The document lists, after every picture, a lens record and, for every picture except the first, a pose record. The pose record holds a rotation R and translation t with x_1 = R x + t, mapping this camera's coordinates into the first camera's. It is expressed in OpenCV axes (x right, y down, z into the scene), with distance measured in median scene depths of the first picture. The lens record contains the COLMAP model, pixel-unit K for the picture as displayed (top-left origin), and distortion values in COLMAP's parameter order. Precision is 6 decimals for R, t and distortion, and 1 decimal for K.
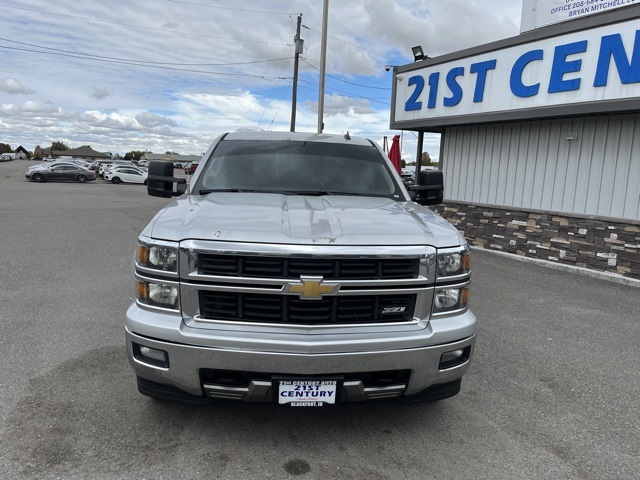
lens RADIAL K [[487.6, 0, 316.3], [0, 487.6, 242.8], [0, 0, 1]] dist [0.079297, -0.111290]
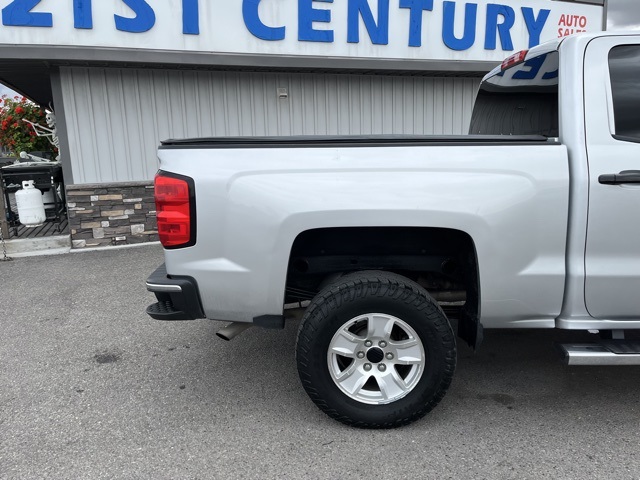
lens RADIAL K [[485.6, 0, 320.0], [0, 485.6, 240.0], [0, 0, 1]] dist [0.078591, -0.103175]
pose [[0.117755, -0.227056, 0.966736, -0.474045], [0.187595, 0.961067, 0.202874, -0.131989], [-0.975162, 0.157466, 0.155765, 0.901077]]
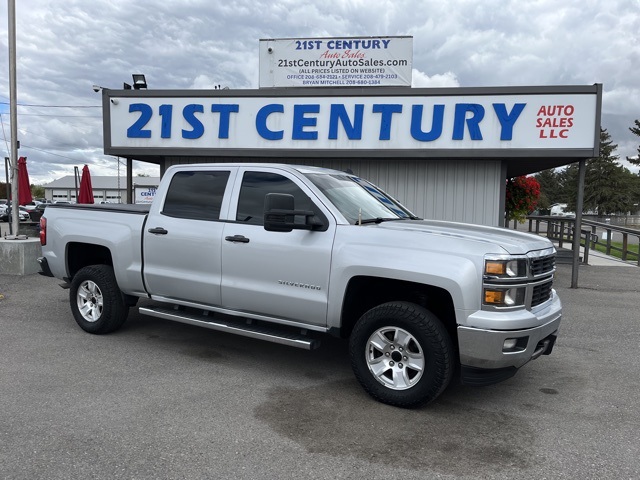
lens RADIAL K [[484.0, 0, 319.6], [0, 484.0, 244.7], [0, 0, 1]] dist [0.064971, -0.088789]
pose [[0.582720, -0.089270, 0.807755, -0.564662], [0.125594, 0.991899, 0.019016, -0.041629], [-0.802910, 0.090368, 0.589211, 0.213908]]
